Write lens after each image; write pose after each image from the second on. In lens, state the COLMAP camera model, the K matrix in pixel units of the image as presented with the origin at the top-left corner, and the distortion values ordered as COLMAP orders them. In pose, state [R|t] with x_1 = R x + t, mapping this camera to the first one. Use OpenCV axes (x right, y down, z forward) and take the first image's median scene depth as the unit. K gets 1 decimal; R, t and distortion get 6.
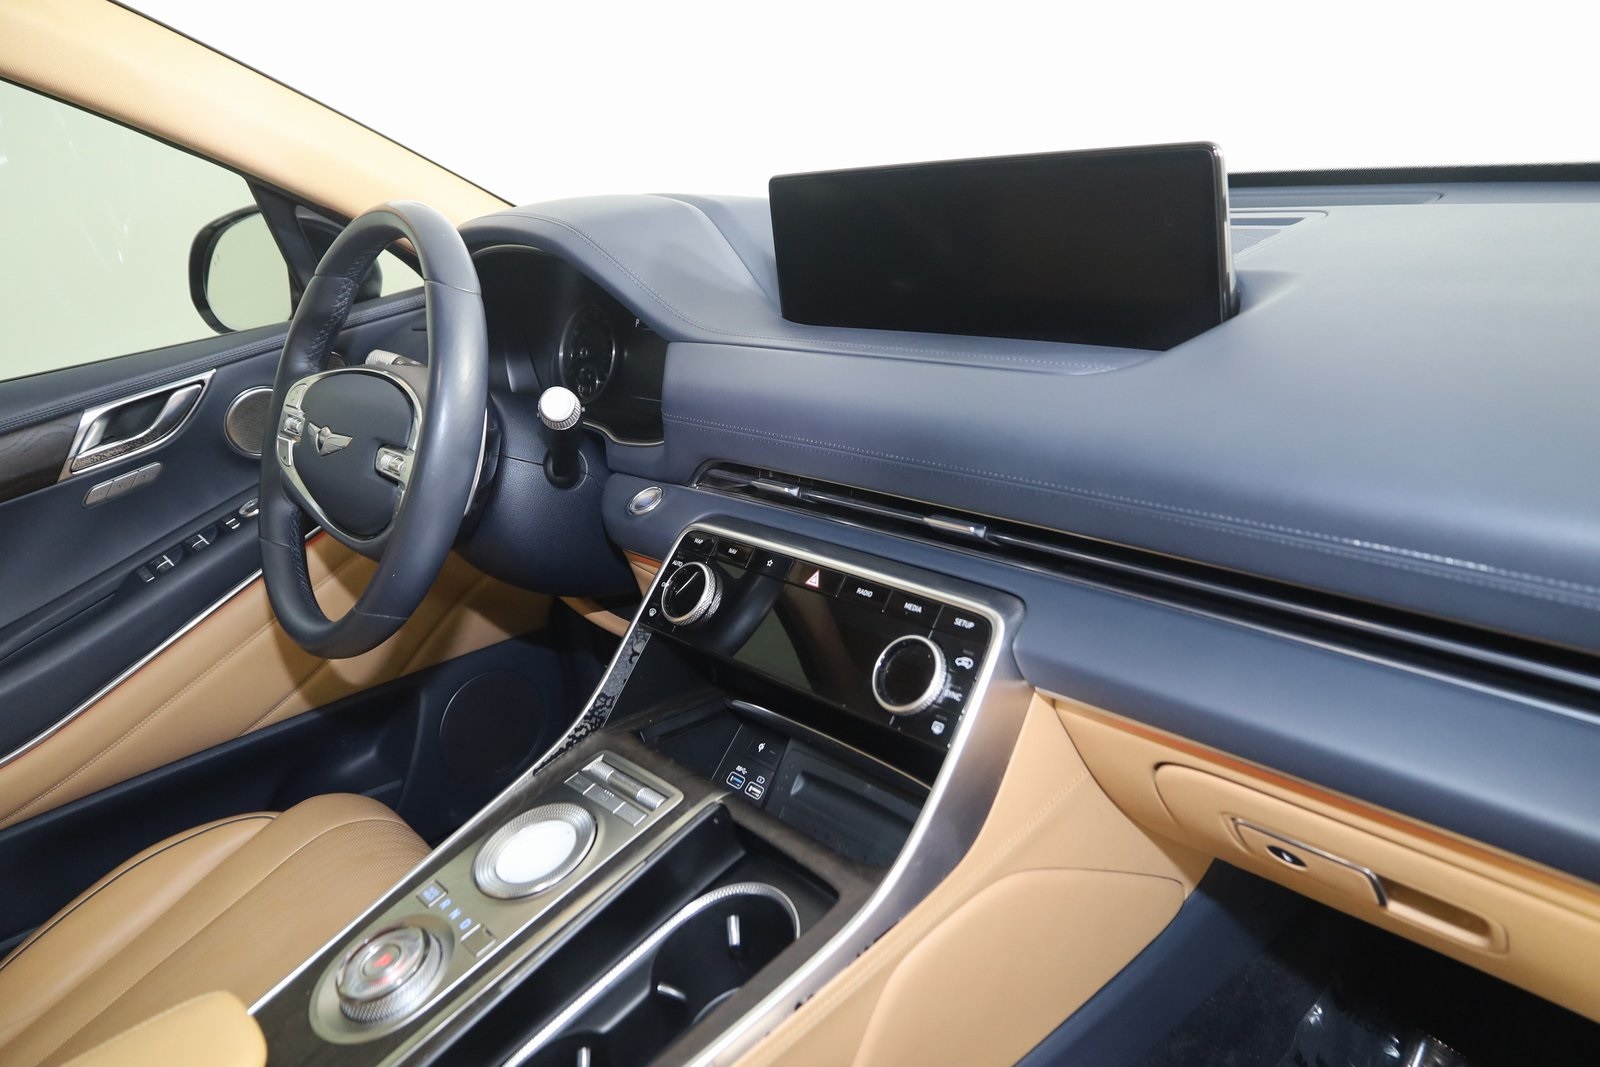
lens RADIAL K [[1086.4, 0, 800.0], [0, 1086.4, 533.5], [0, 0, 1]] dist [-0.120416, 0.077799]
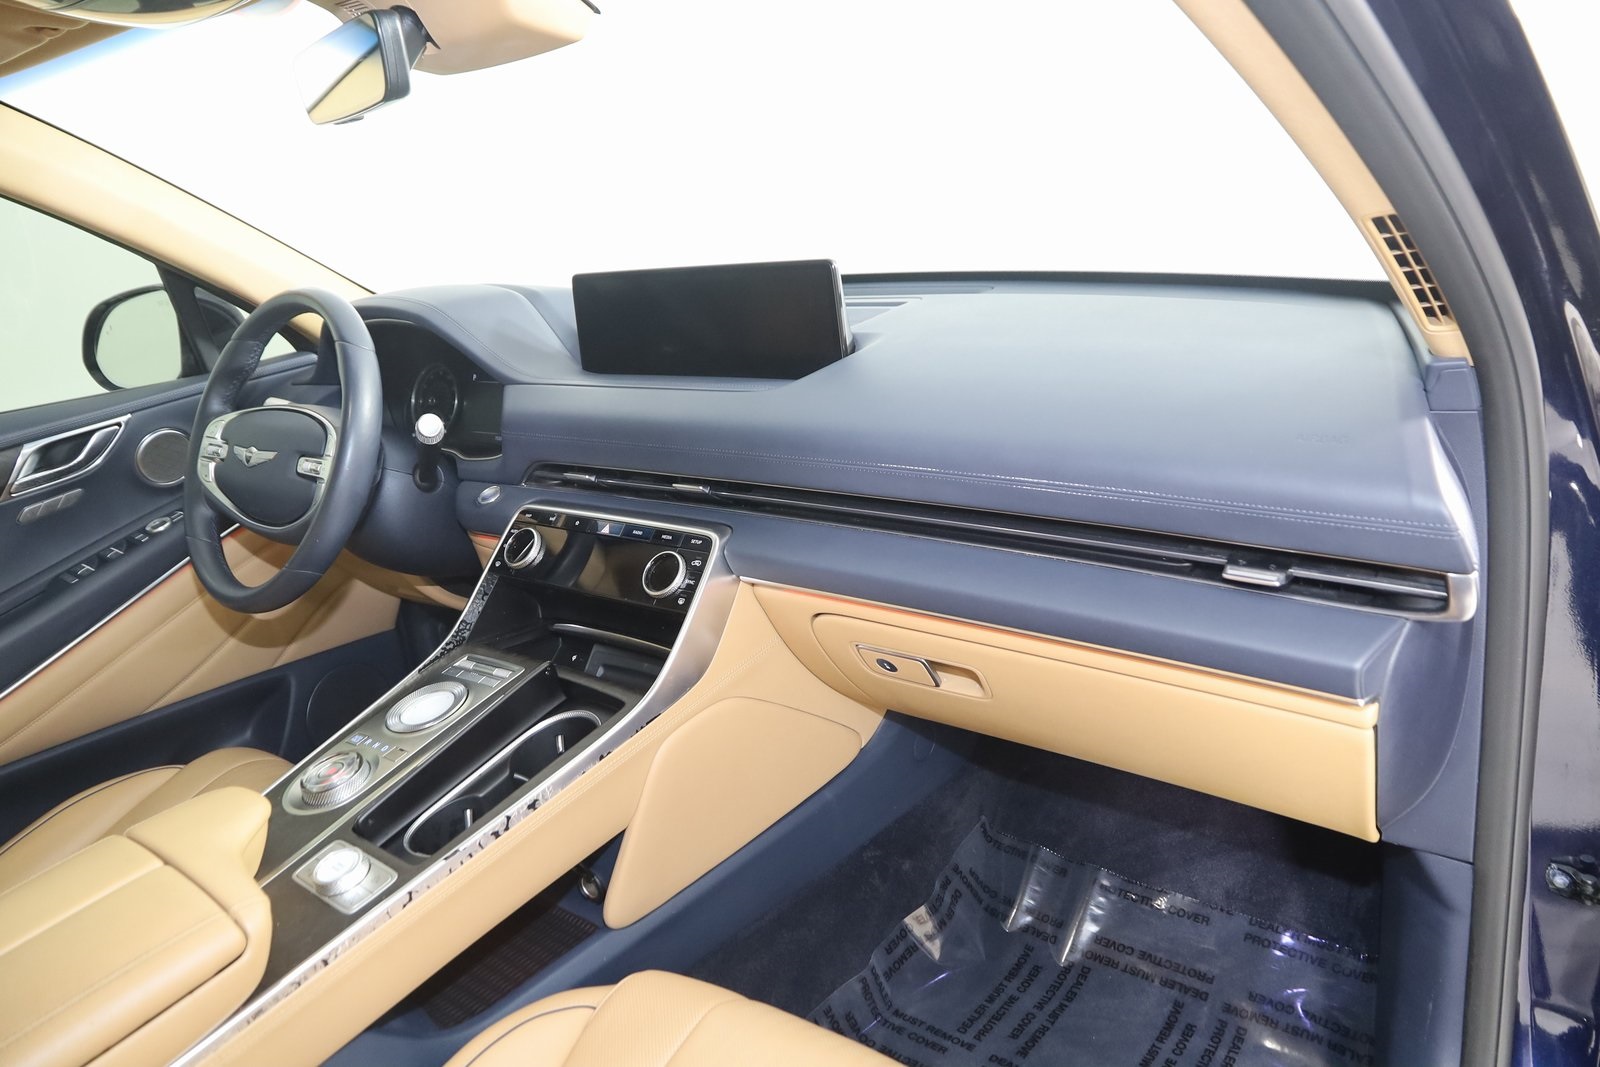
lens RADIAL K [[1086.4, 0, 800.0], [0, 1086.4, 533.5], [0, 0, 1]] dist [-0.120416, 0.077799]
pose [[0.983464, -0.024611, 0.179425, 0.006440], [0.037672, 0.996852, -0.069756, 0.137199], [-0.177143, 0.075362, 0.981295, -0.476316]]
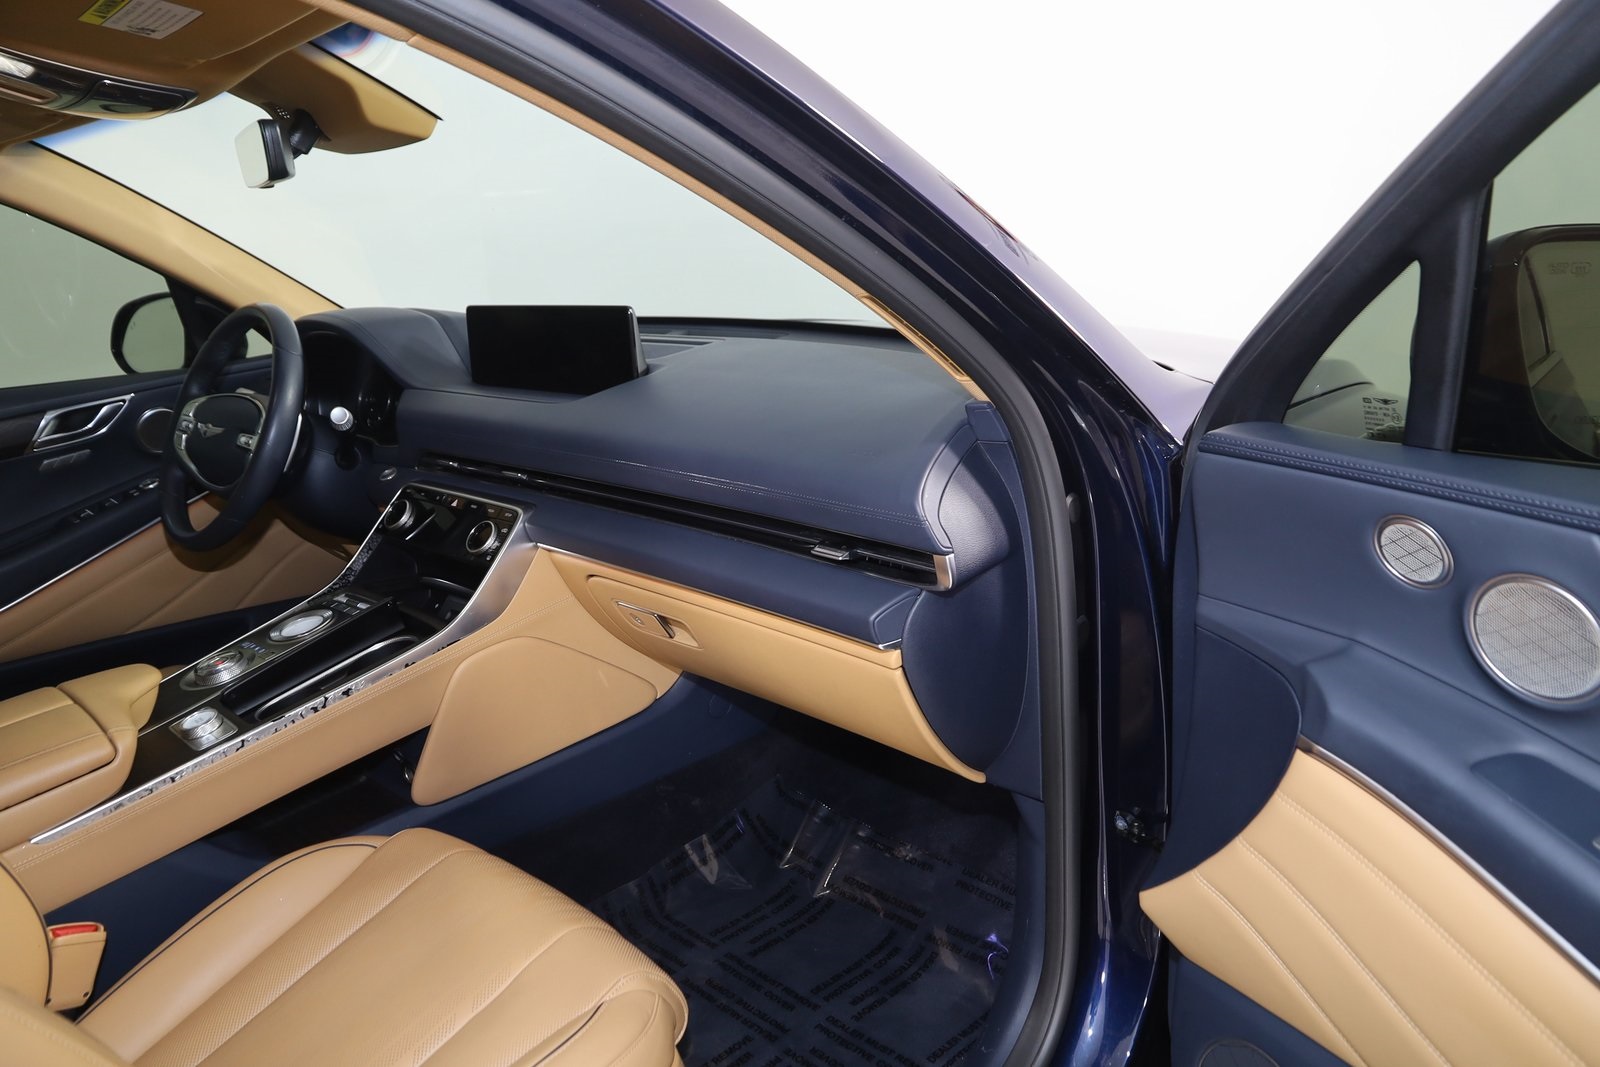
lens RADIAL K [[1086.4, 0, 800.0], [0, 1086.4, 533.5], [0, 0, 1]] dist [-0.120416, 0.077799]
pose [[0.991145, 0.053389, 0.121575, 0.336375], [-0.041128, 0.994013, -0.101222, 0.224856], [-0.126251, 0.095326, 0.987407, -0.864455]]
